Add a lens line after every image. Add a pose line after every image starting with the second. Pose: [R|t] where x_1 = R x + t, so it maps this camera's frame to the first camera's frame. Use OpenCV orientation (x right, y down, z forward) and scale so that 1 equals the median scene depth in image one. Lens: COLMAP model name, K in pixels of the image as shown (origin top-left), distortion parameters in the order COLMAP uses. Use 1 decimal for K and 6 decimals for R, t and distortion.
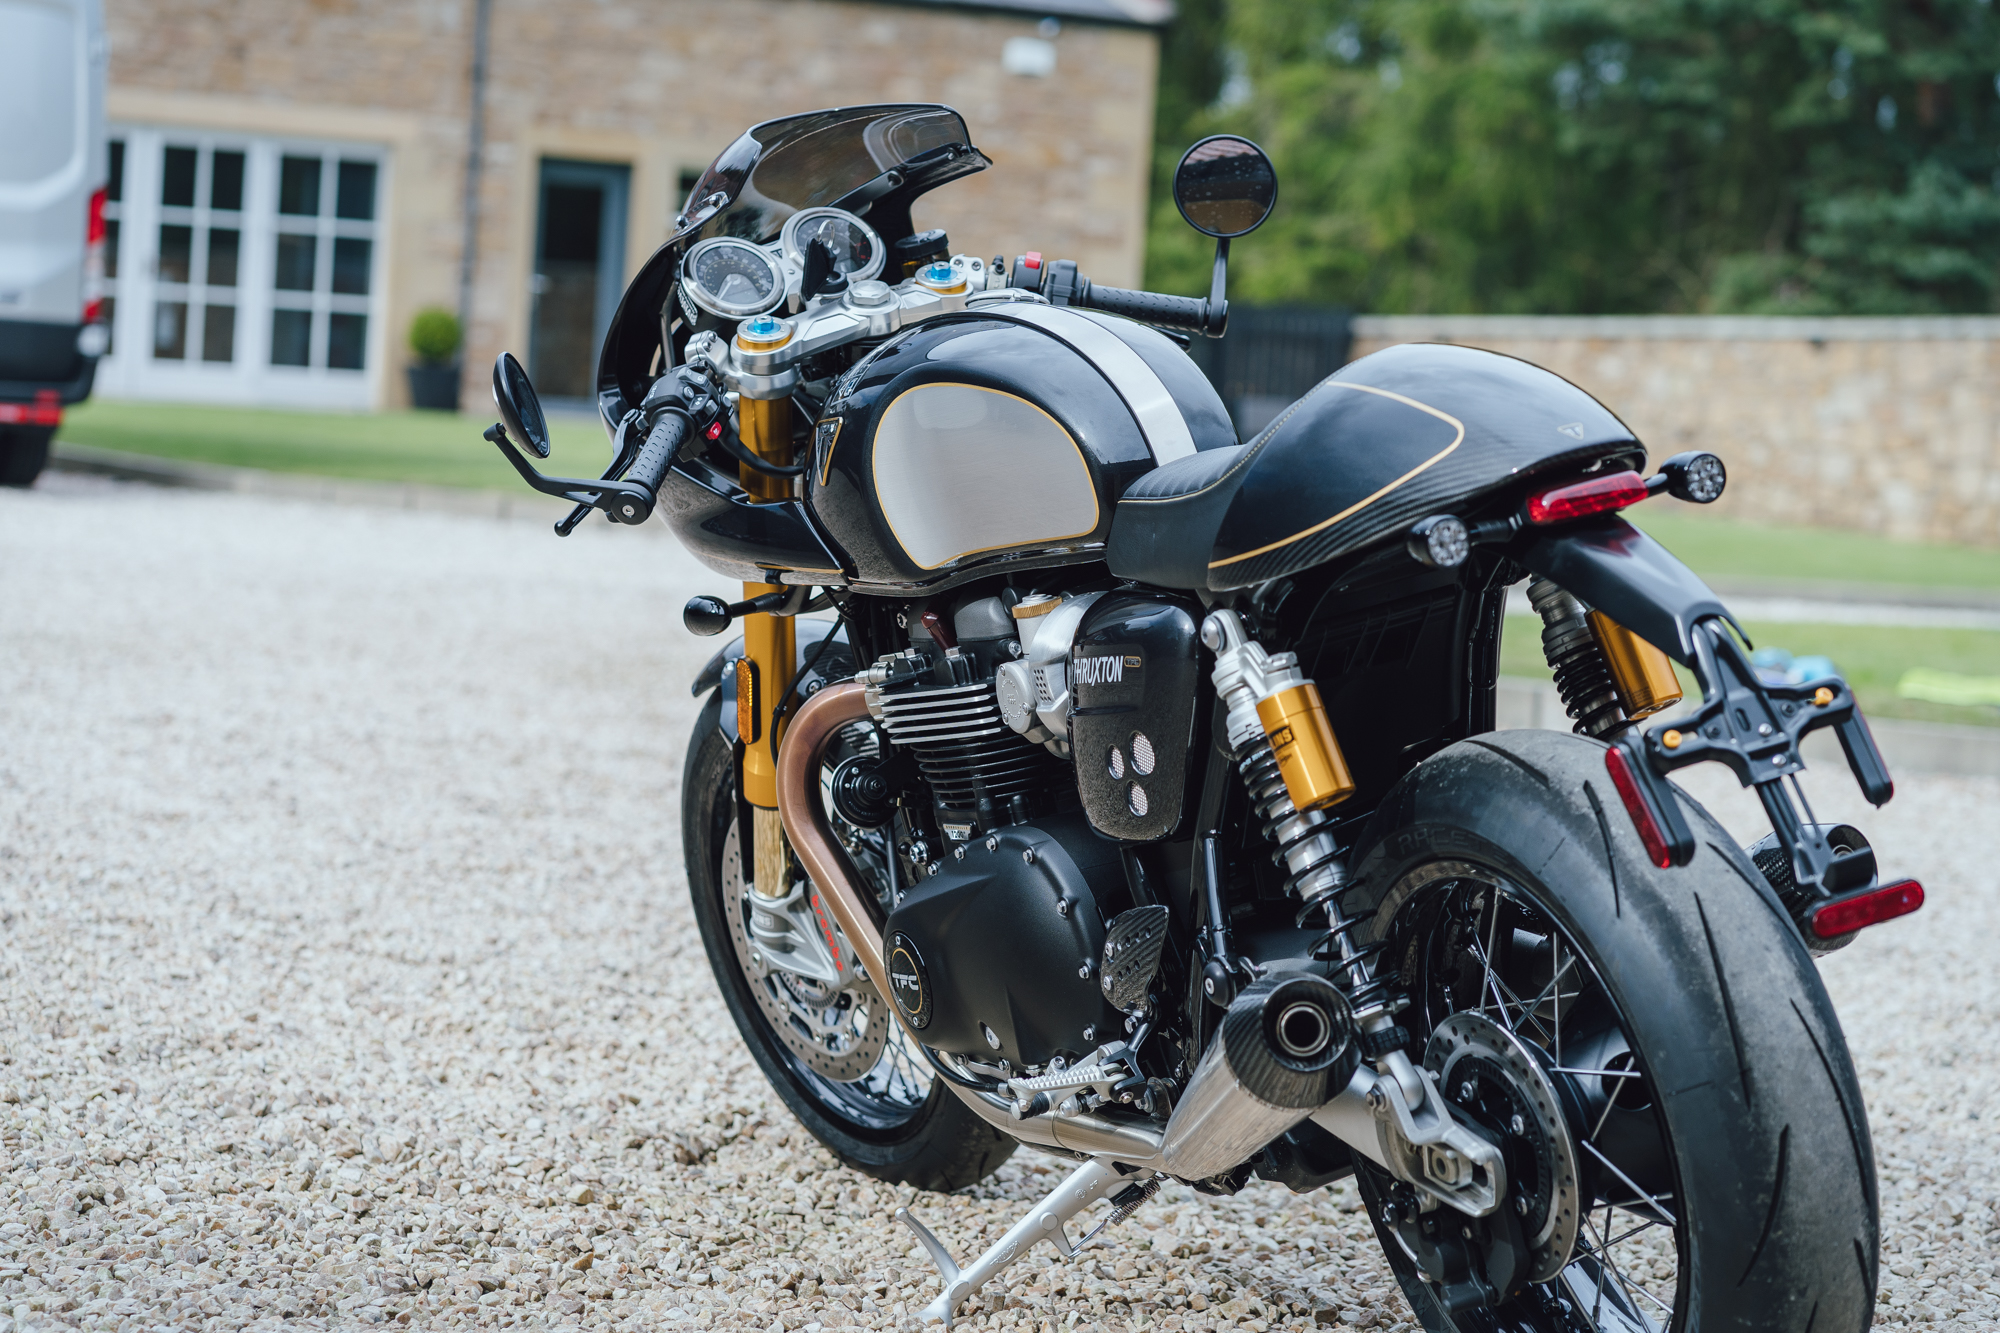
lens RADIAL K [[4922.2, 0, 949.6], [0, 4922.2, 647.7], [0, 0, 1]] dist [0.017233, 0.000000]
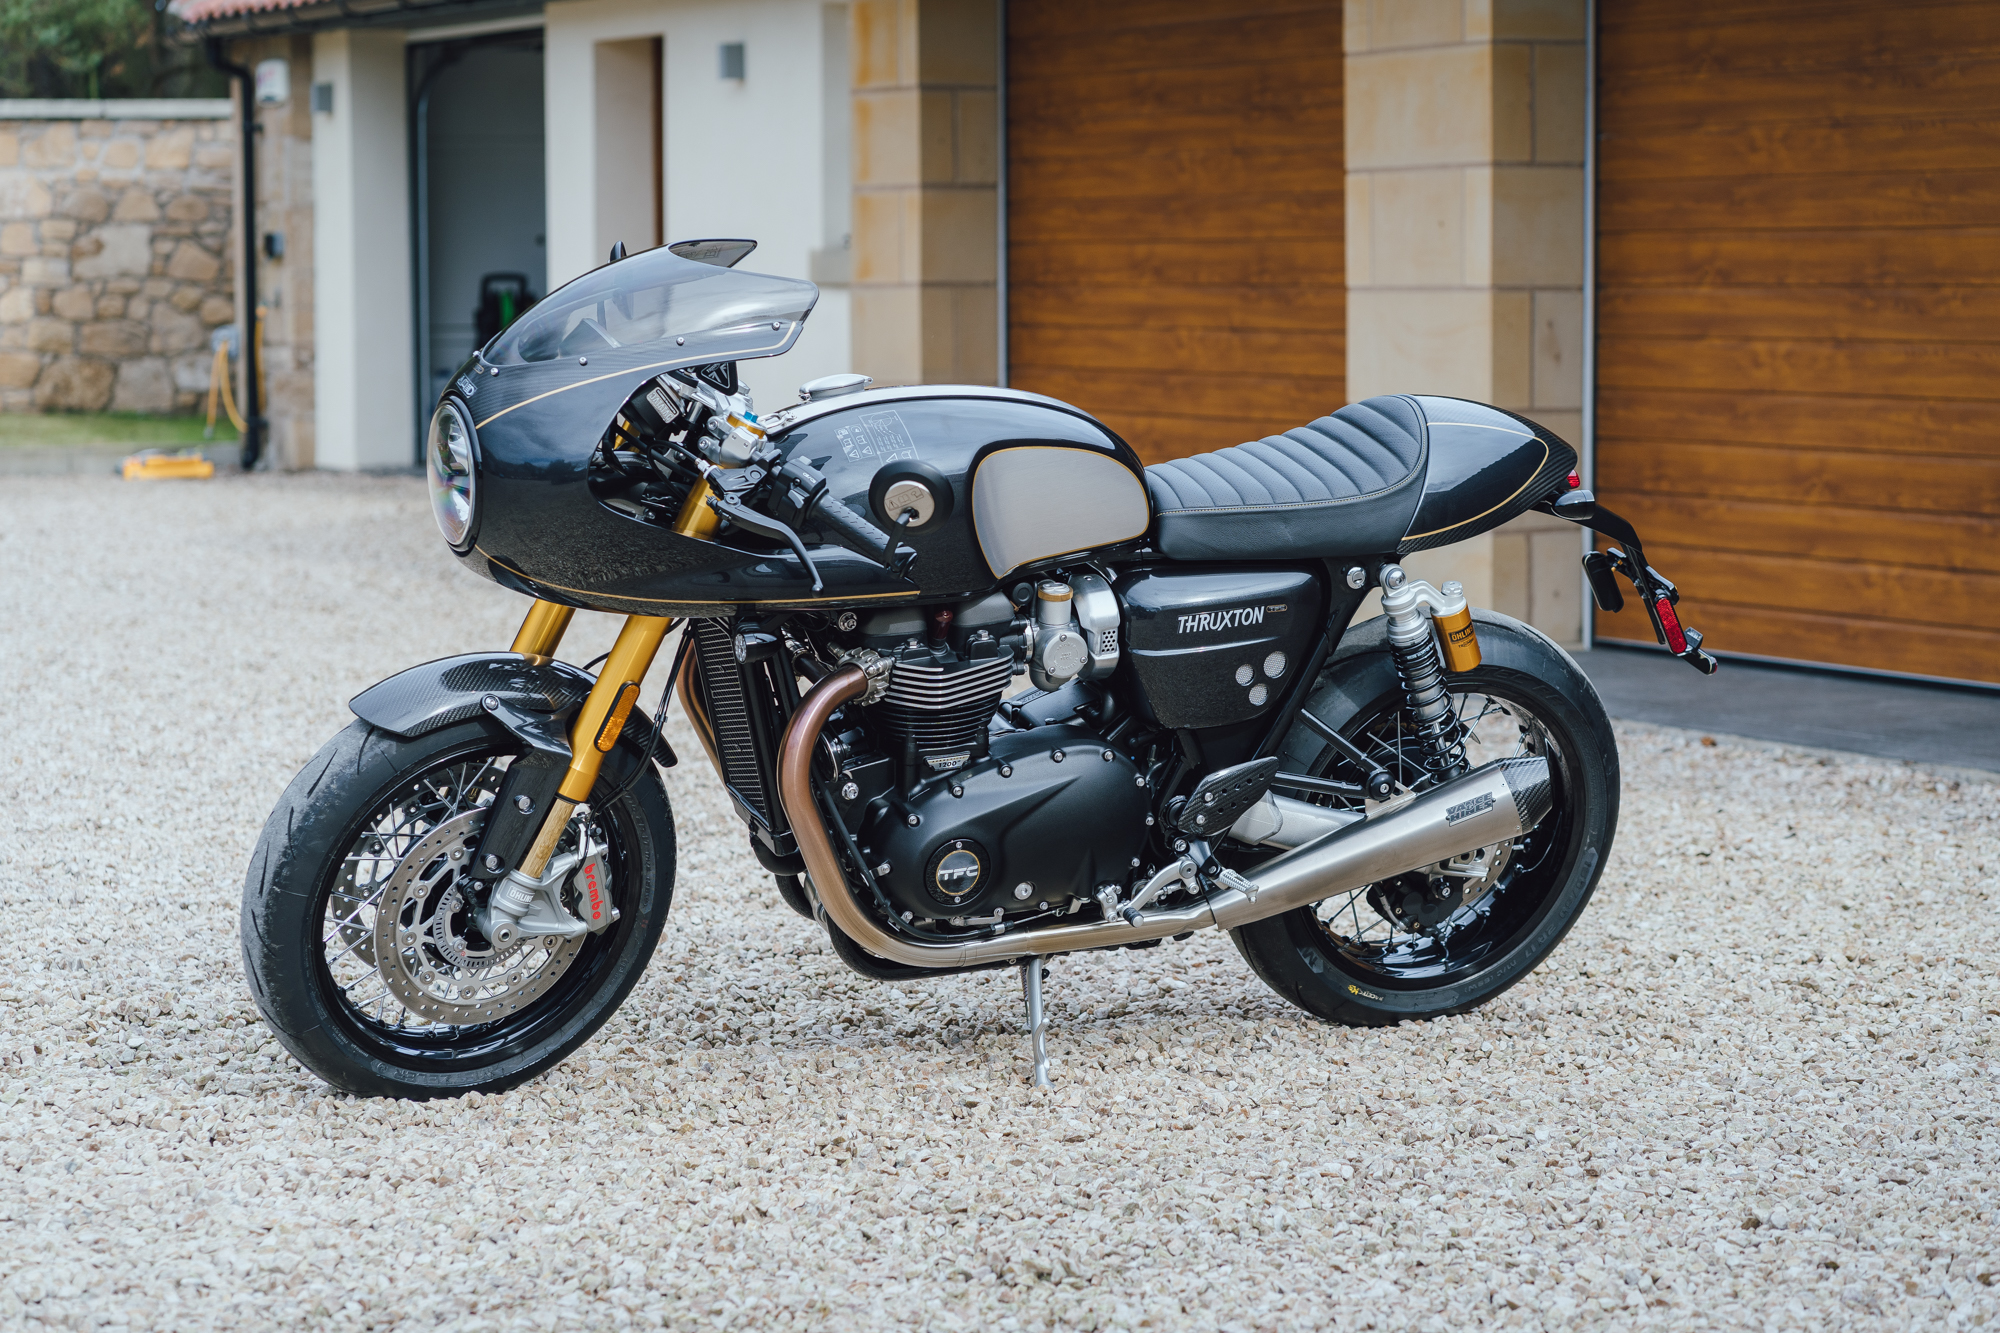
lens RADIAL K [[4681.8, 0, 996.7], [0, 4681.8, 647.6], [0, 0, 1]] dist [-0.026116, 0.000000]
pose [[0.016436, -0.142754, 0.989622, -1.449496], [0.059865, 0.988120, 0.141543, -0.202210], [-0.998071, 0.056917, 0.024786, 1.041449]]
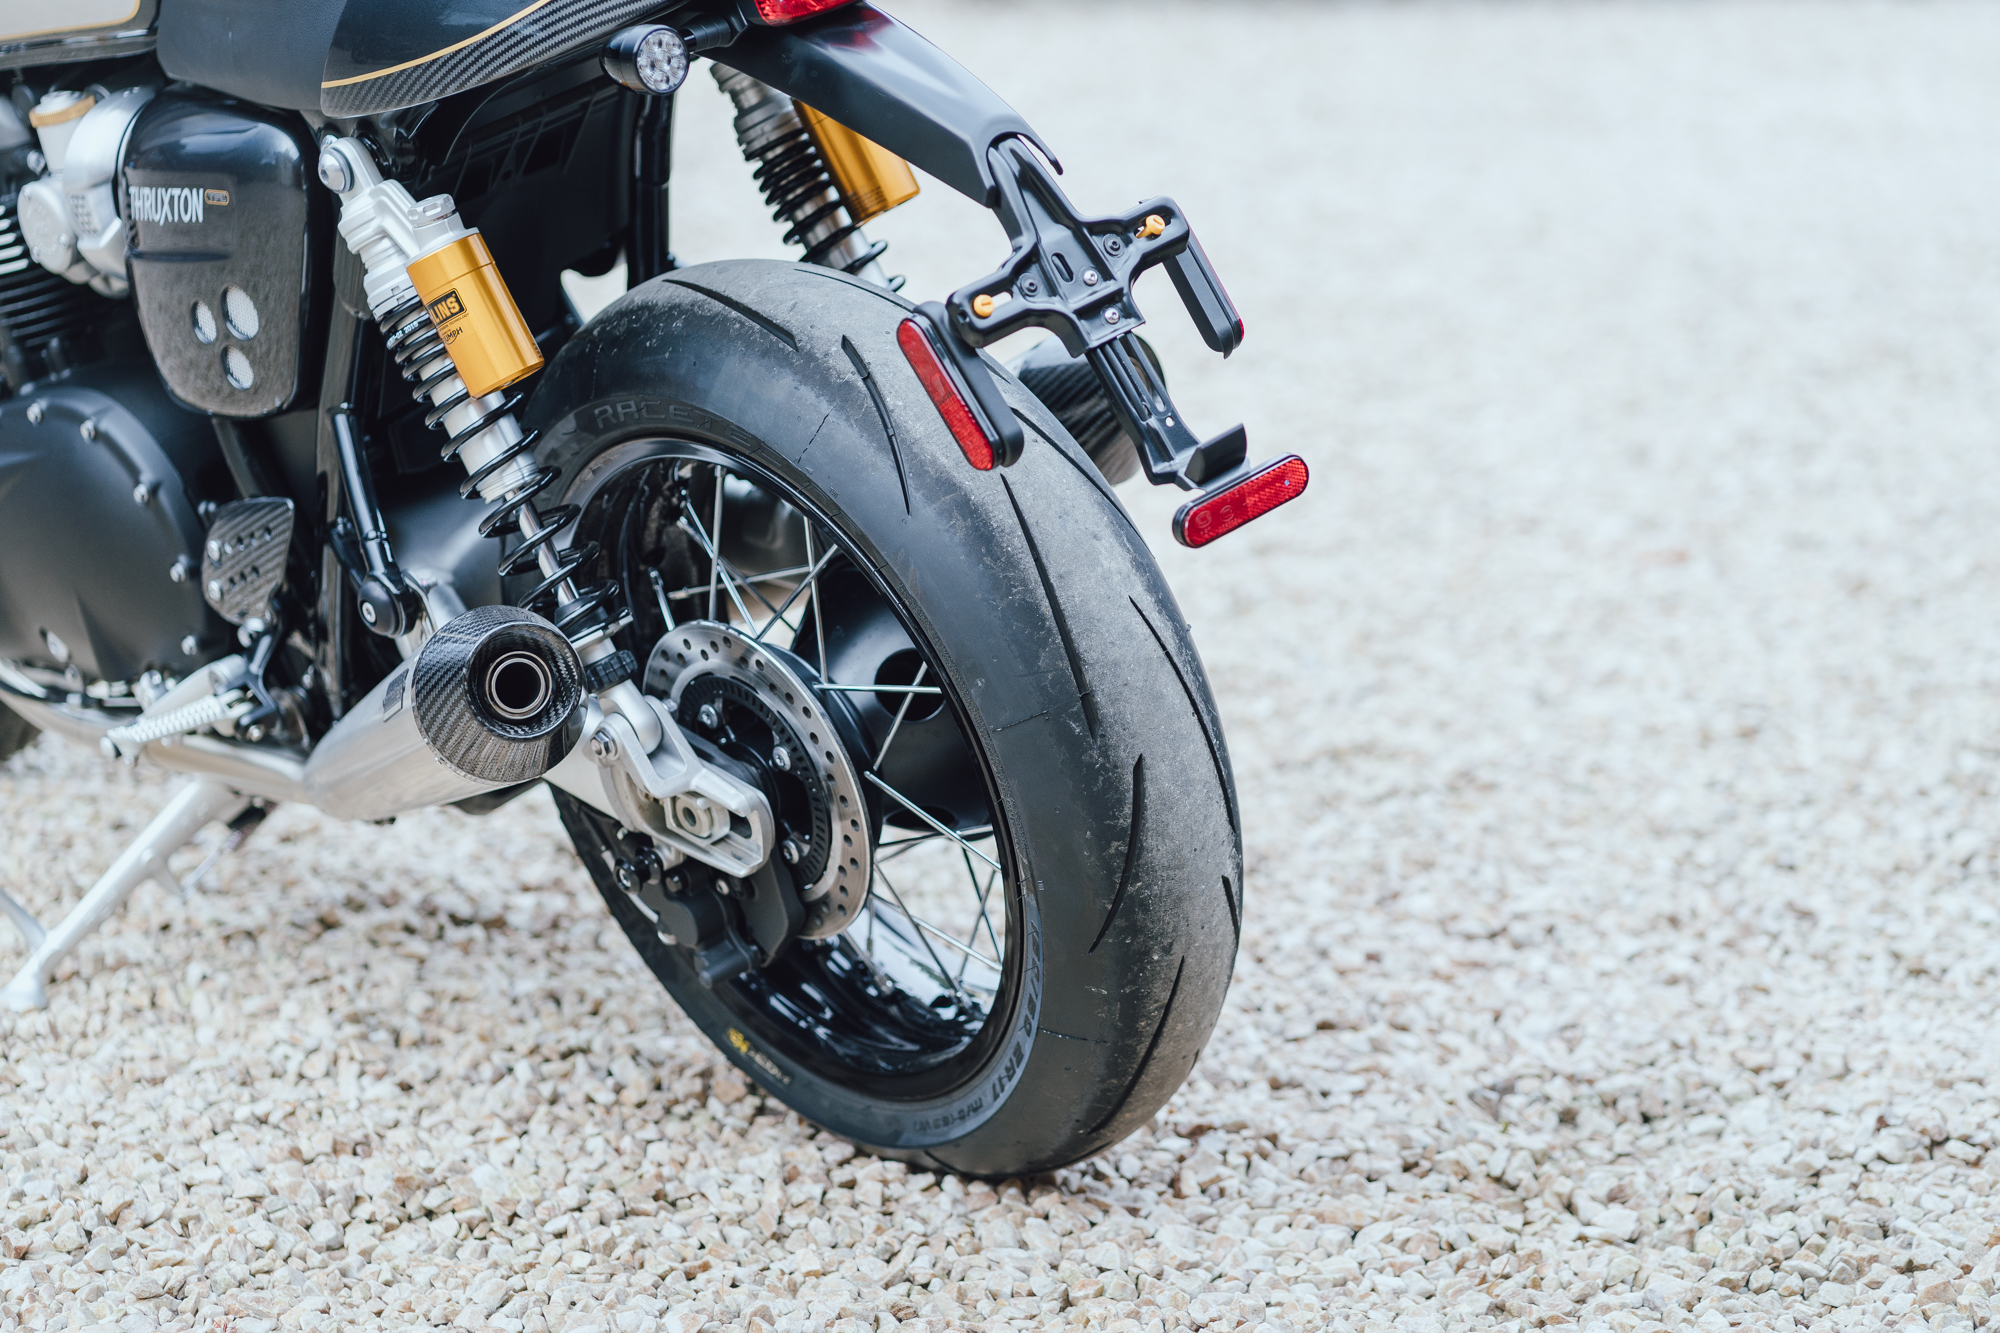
lens RADIAL K [[4922.2, 0, 1004.1], [0, 4922.2, 659.5], [0, 0, 1]] dist [0.017233, 0.000000]
pose [[0.964631, -0.113390, 0.237969, -0.036369], [0.070278, 0.980706, 0.182416, -0.058515], [-0.254062, -0.159240, 0.953989, 0.207410]]
